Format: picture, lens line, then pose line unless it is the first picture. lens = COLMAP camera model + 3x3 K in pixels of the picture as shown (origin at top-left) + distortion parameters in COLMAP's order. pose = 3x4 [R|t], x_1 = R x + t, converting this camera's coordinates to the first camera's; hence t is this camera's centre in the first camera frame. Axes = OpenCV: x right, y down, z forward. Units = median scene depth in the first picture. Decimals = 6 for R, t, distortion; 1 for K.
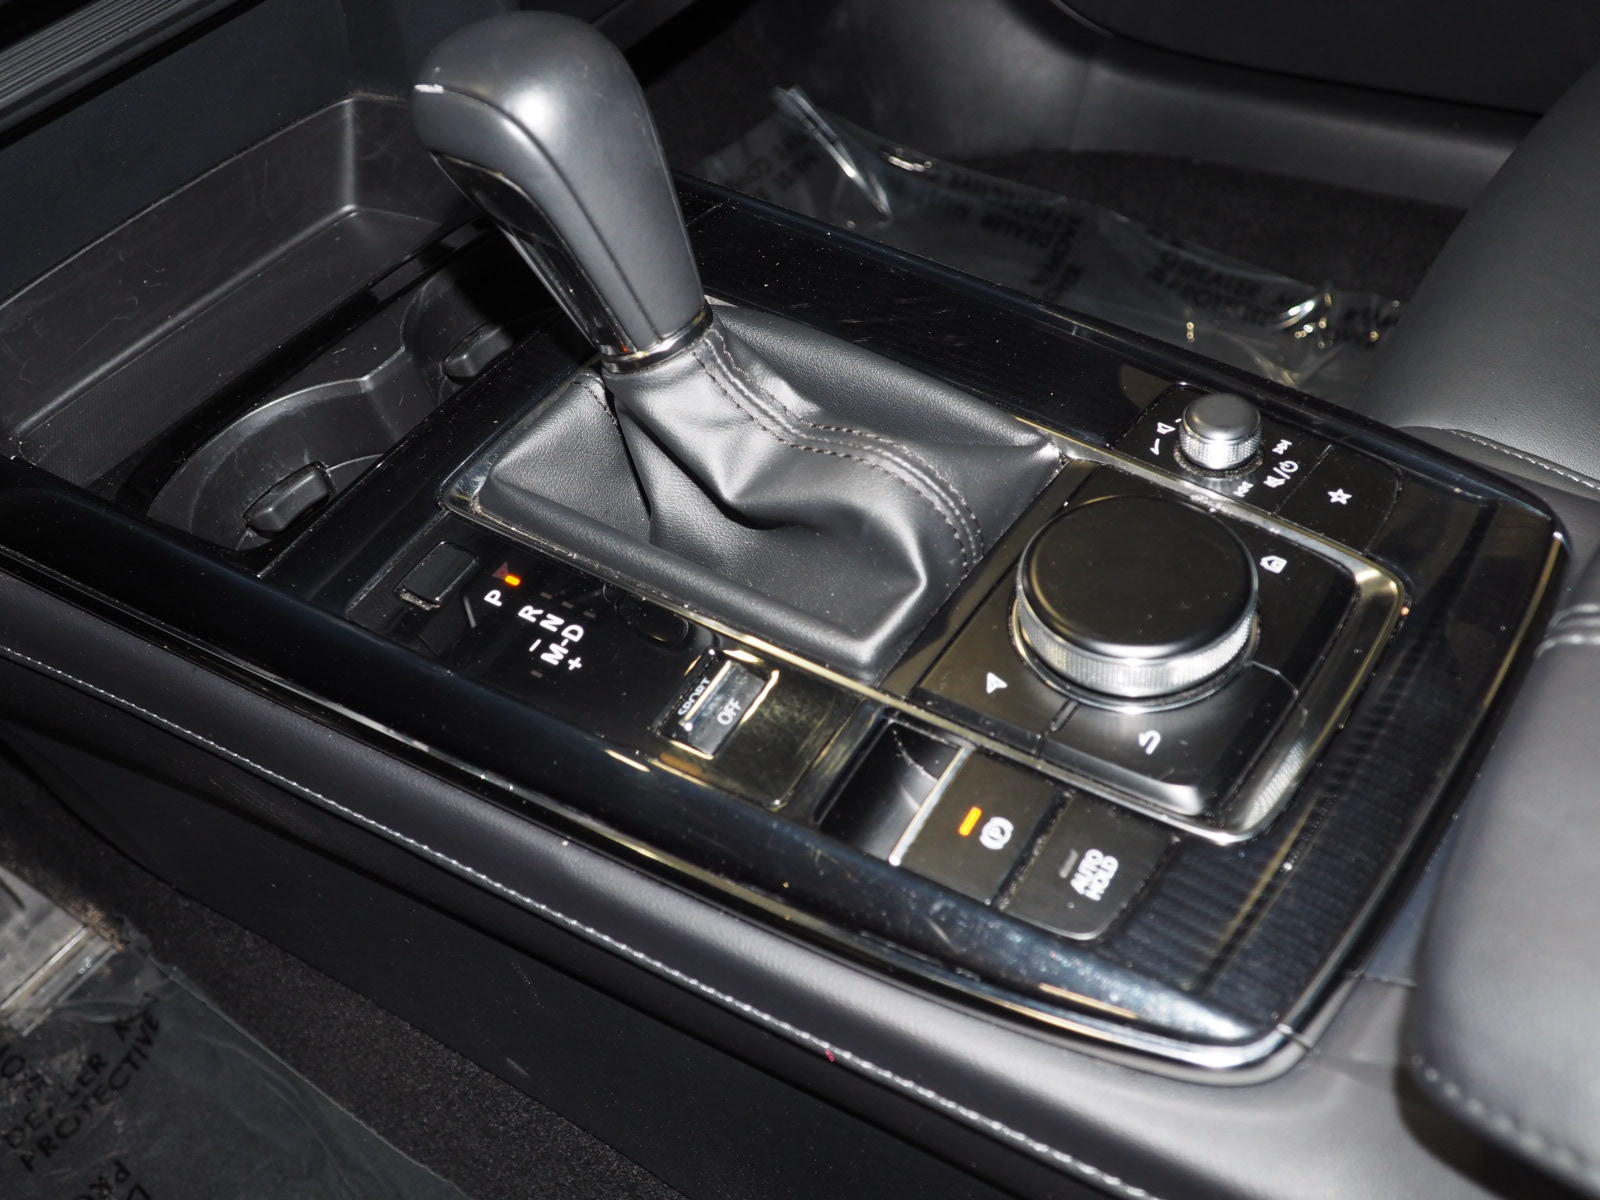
lens RADIAL K [[1477.4, 0, 799.9], [0, 1477.4, 603.1], [0, 0, 1]] dist [-0.009974, 0.000000]
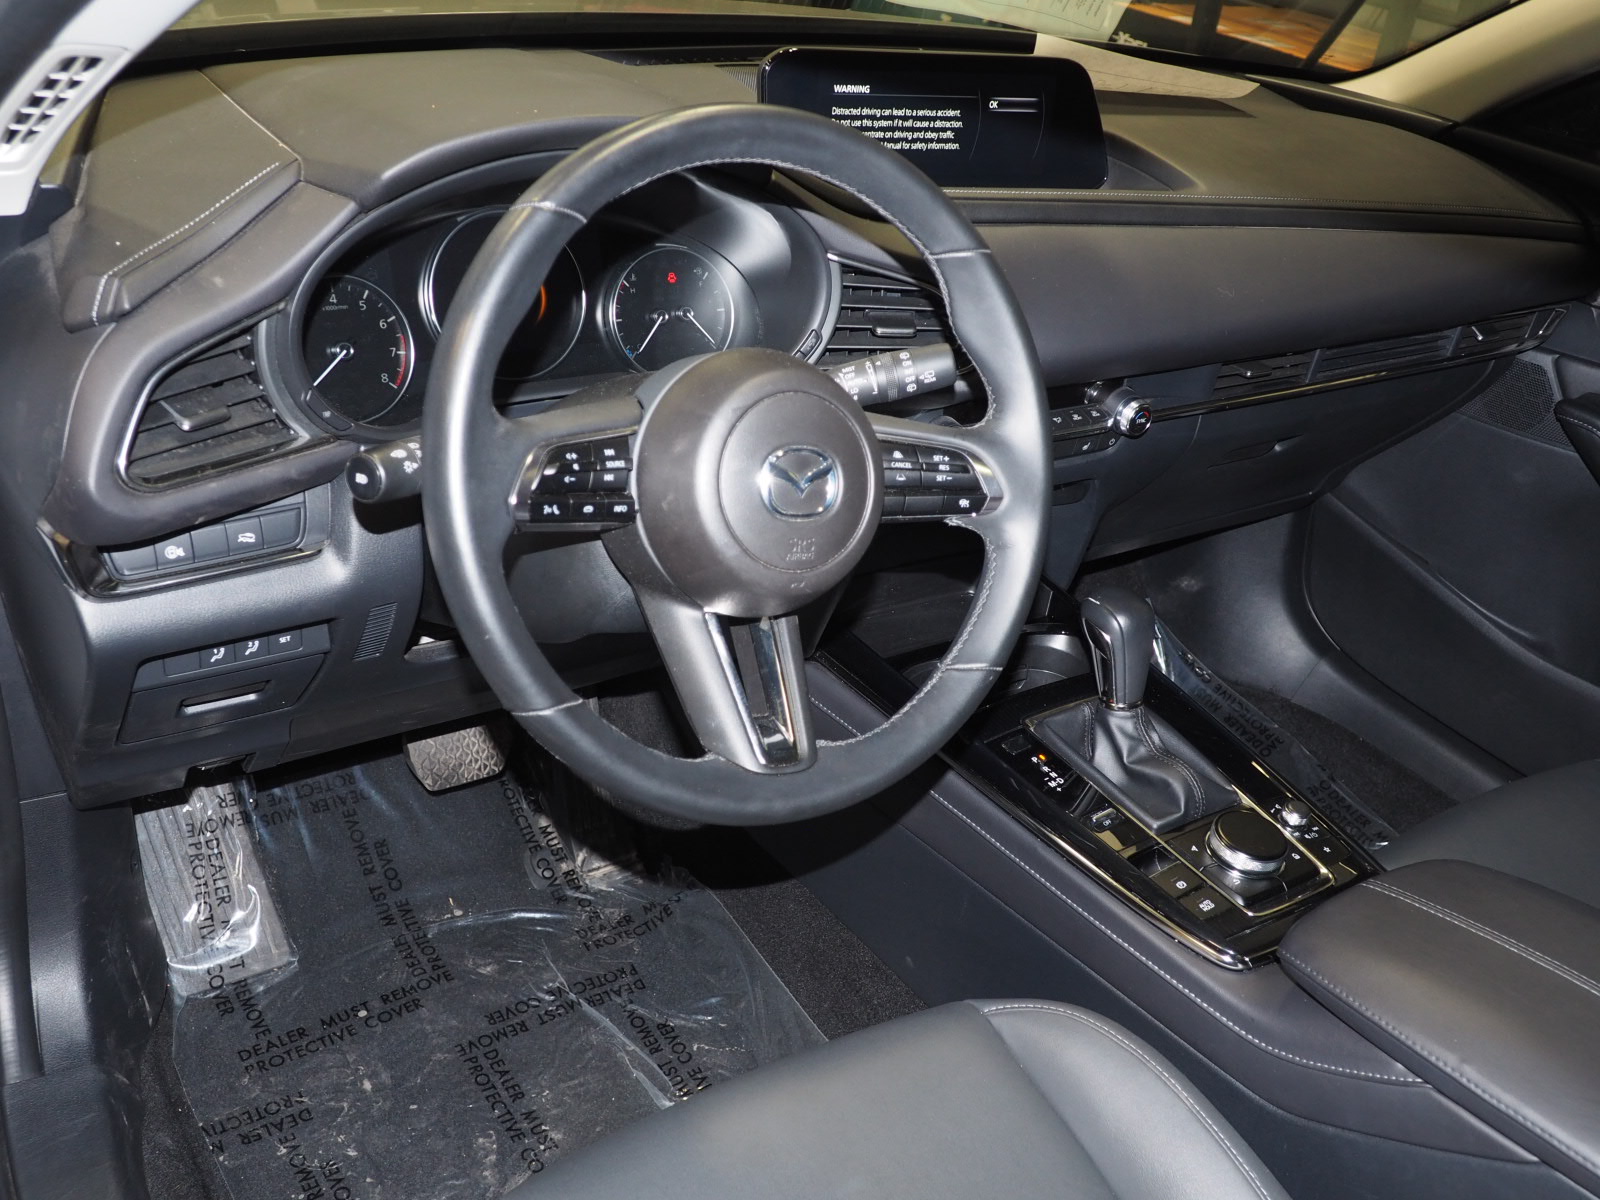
lens RADIAL K [[1477.4, 0, 799.8], [0, 1477.4, 608.6], [0, 0, 1]] dist [-0.009974, 0.000000]
pose [[0.902581, 0.402645, -0.152397, -0.294596], [-0.427823, 0.878417, -0.212960, 0.535399], [0.048120, 0.257412, 0.965103, -1.833087]]
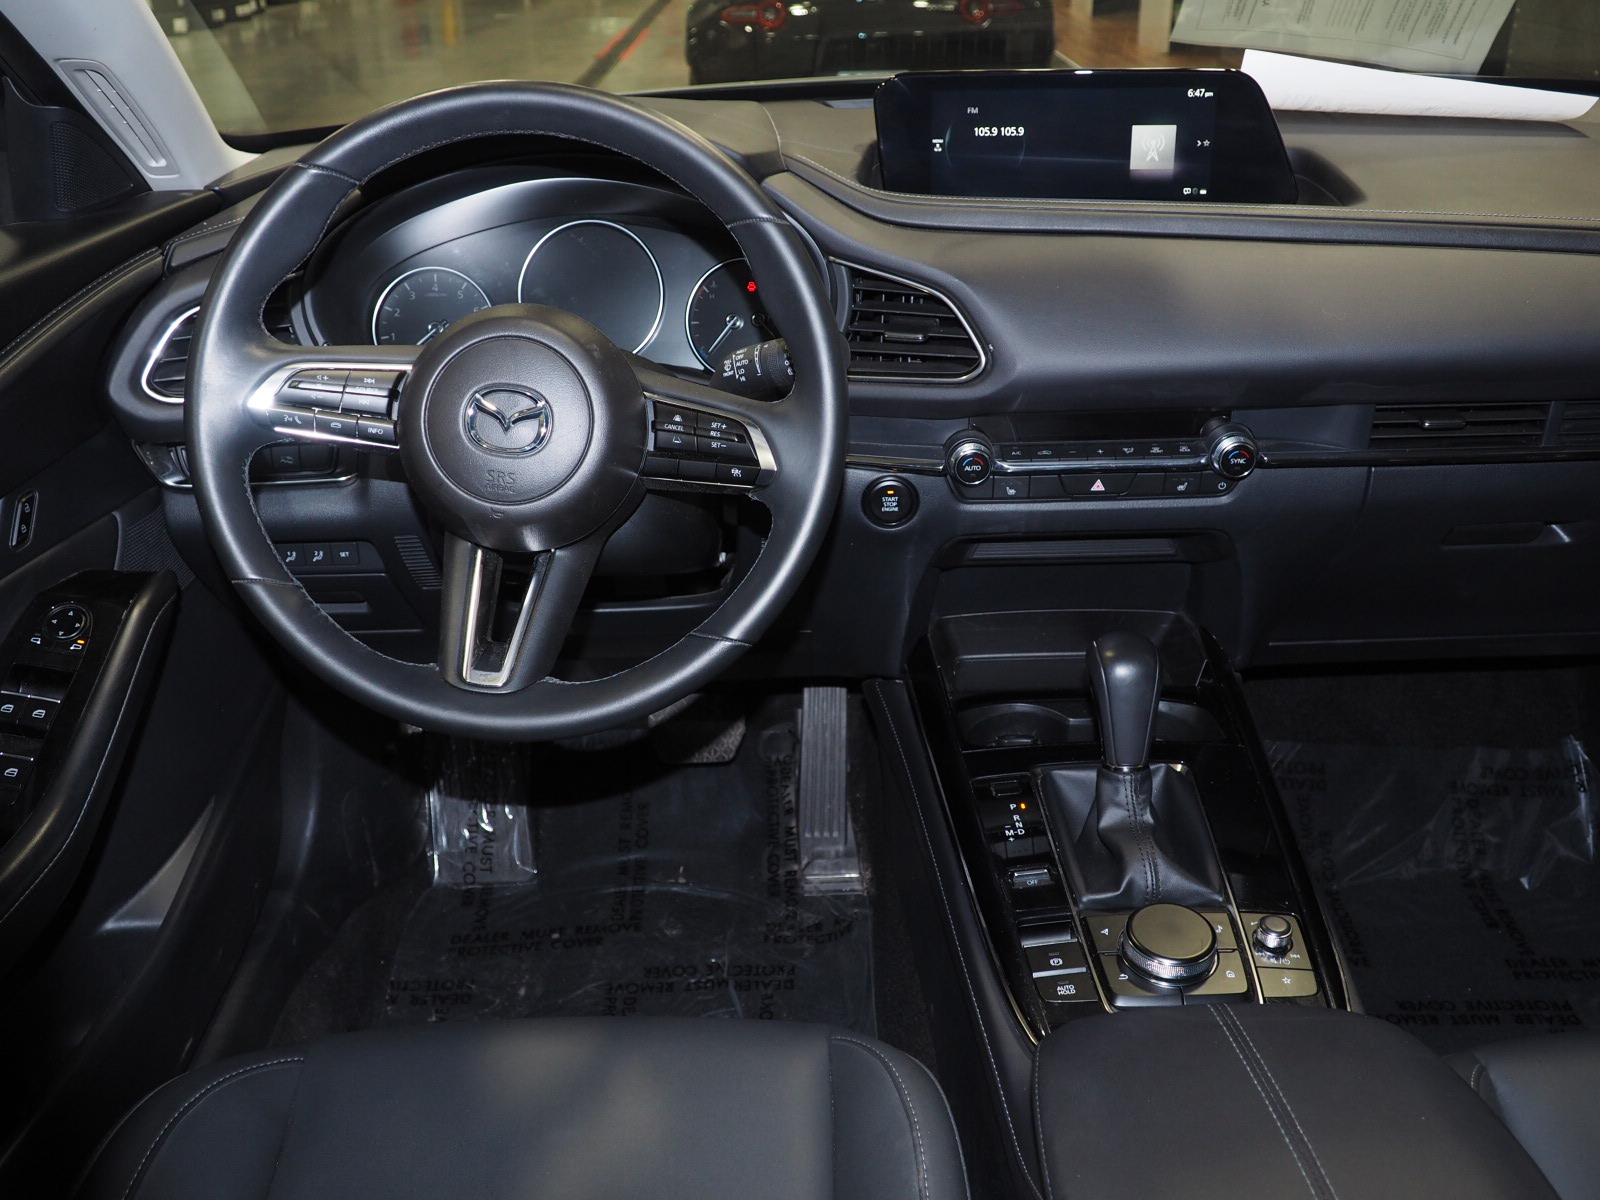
lens RADIAL K [[1408.3, 0, 799.1], [0, 1408.3, 593.4], [0, 0, 1]] dist [-0.008113, 0.002373]
pose [[0.599557, 0.486257, -0.635677, 0.954749], [-0.617527, 0.786319, 0.019052, -0.112461], [0.509109, 0.381125, 0.771720, -1.246601]]
